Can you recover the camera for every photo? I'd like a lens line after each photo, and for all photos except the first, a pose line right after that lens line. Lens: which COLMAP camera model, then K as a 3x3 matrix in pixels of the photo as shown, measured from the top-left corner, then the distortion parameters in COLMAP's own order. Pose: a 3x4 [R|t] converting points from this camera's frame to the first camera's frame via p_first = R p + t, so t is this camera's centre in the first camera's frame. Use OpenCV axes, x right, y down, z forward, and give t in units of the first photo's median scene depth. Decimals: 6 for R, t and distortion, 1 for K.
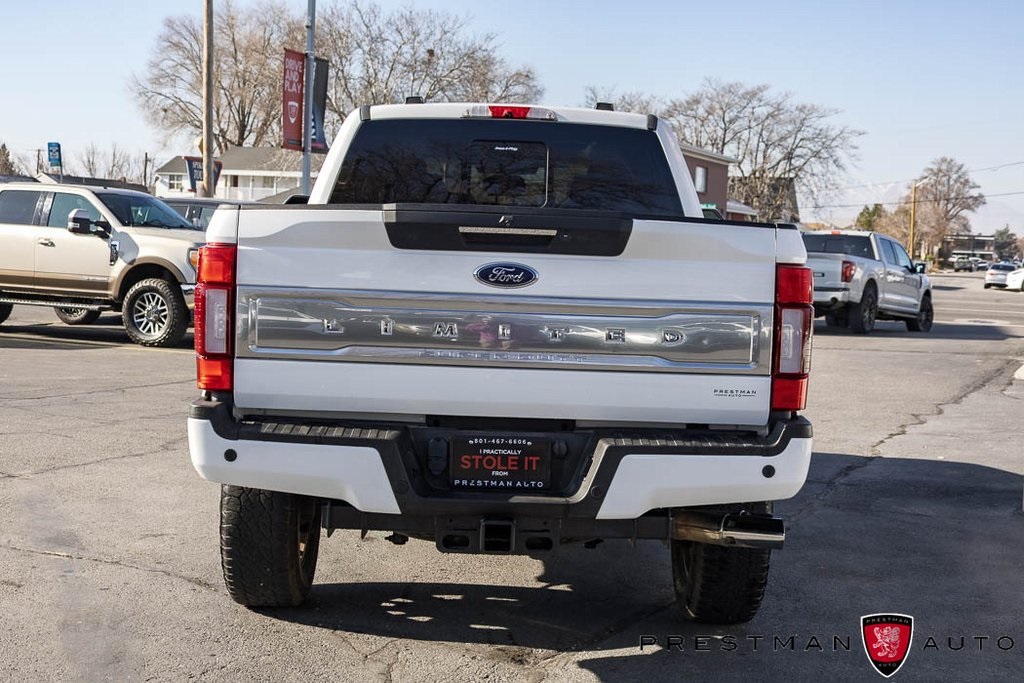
lens RADIAL K [[1412.6, 0, 511.2], [0, 1412.6, 340.7], [0, 0, 1]] dist [-0.003723, 0.000000]
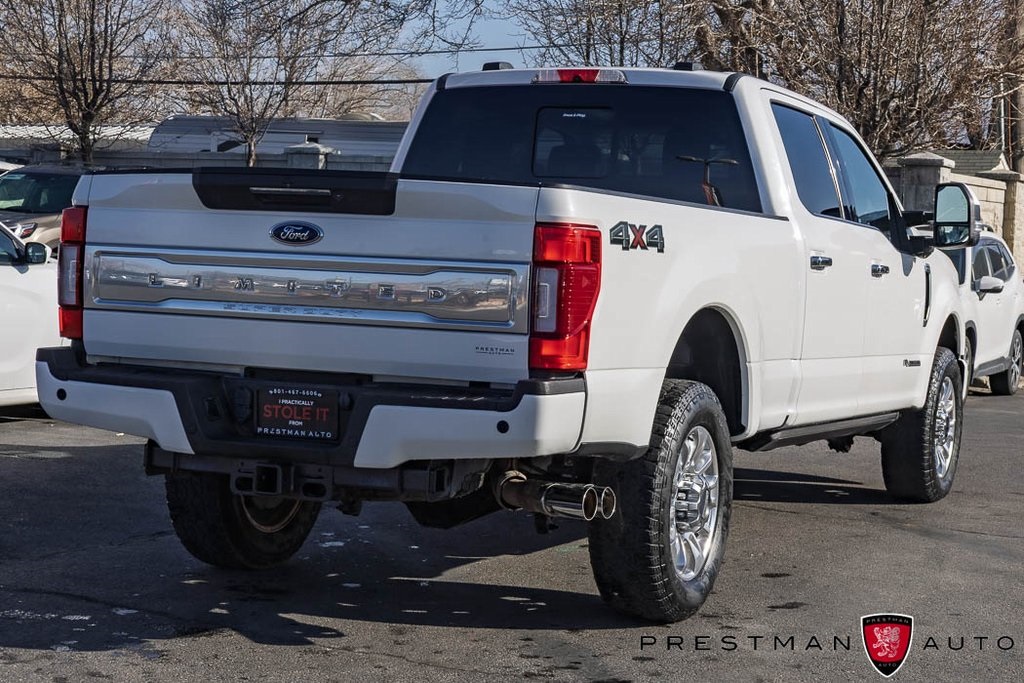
lens RADIAL K [[1852.2, 0, 520.2], [0, 1852.2, 347.1], [0, 0, 1]] dist [-0.013350, 0.000000]
pose [[0.929724, 0.023613, -0.367499, 0.651922], [-0.029666, 0.999501, -0.010830, 0.047568], [0.367060, 0.020971, 0.929961, -0.219391]]
